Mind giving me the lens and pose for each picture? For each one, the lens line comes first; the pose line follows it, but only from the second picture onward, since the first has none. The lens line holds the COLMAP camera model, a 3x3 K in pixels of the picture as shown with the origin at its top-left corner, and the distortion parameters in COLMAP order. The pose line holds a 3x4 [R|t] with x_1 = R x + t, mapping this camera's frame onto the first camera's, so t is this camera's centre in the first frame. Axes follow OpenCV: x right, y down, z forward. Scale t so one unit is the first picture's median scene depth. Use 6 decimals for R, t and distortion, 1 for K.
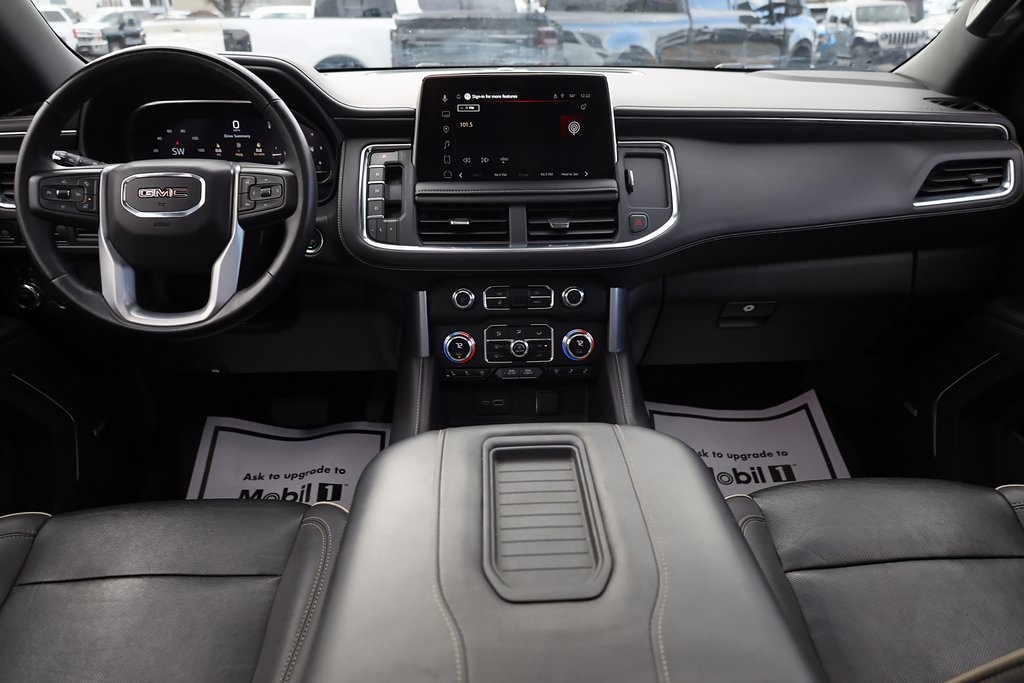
lens RADIAL K [[701.9, 0, 514.7], [0, 701.9, 347.5], [0, 0, 1]] dist [-0.011109, -0.000657]
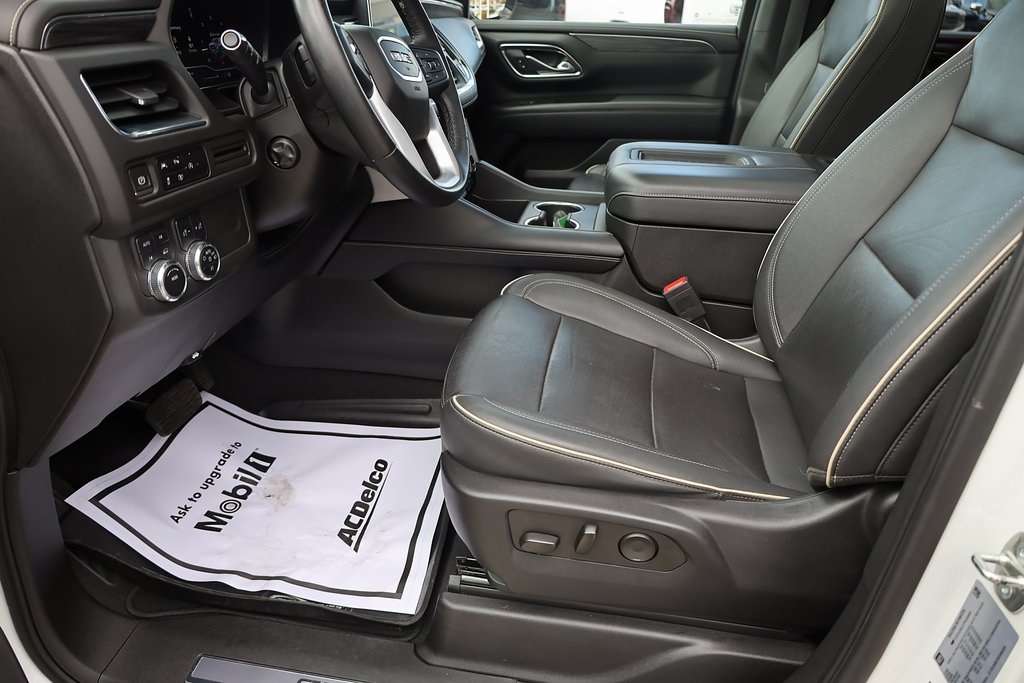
lens RADIAL K [[701.9, 0, 519.9], [0, 701.9, 343.5], [0, 0, 1]] dist [-0.011109, -0.000657]
pose [[0.198022, -0.424924, 0.883304, -1.295234], [0.385421, 0.862316, 0.328423, -0.115123], [-0.901242, 0.275410, 0.334532, 0.539733]]
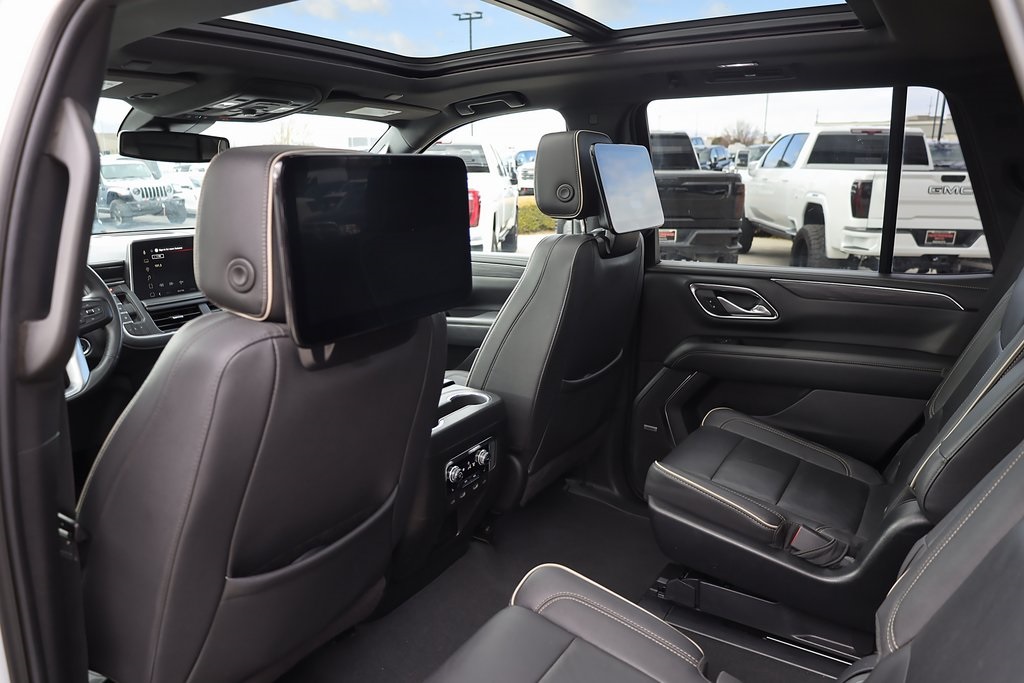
lens RADIAL K [[701.9, 0, 519.2], [0, 701.9, 348.1], [0, 0, 1]] dist [-0.011109, -0.000657]
pose [[0.564917, -0.204170, 0.799490, -0.983949], [0.354572, 0.934954, -0.011775, 0.214747], [-0.745082, 0.290129, 0.600564, -0.660409]]
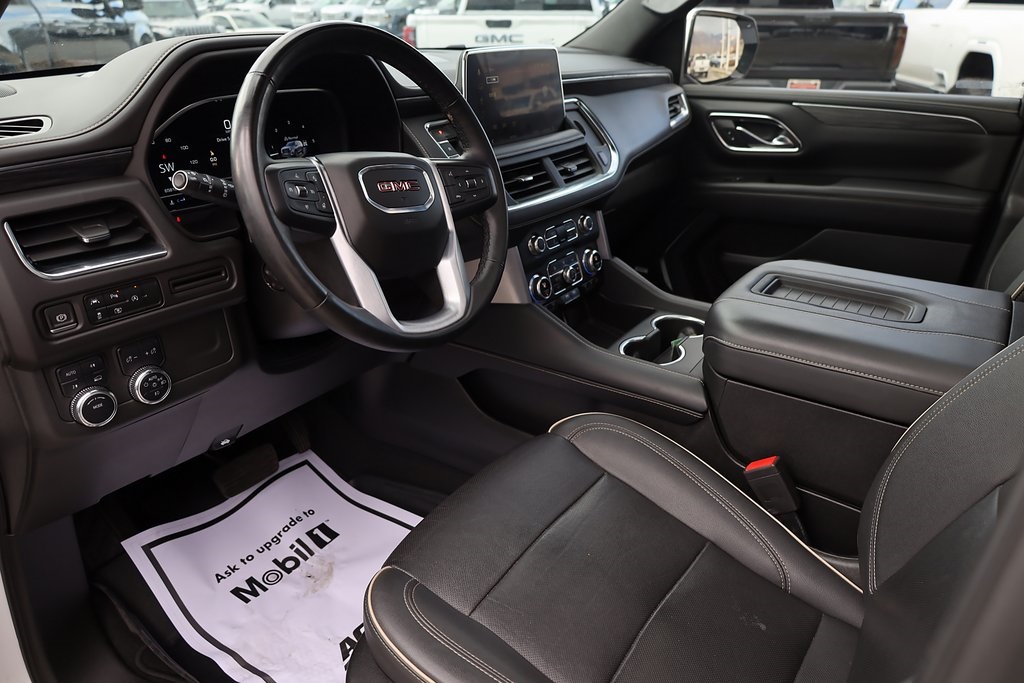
lens RADIAL K [[701.9, 0, 517.1], [0, 701.9, 341.7], [0, 0, 1]] dist [-0.011109, -0.000657]
pose [[0.605399, -0.329960, 0.724305, -0.966786], [0.330935, 0.931982, 0.147961, -0.101018], [-0.723860, 0.150123, 0.673416, 0.268795]]
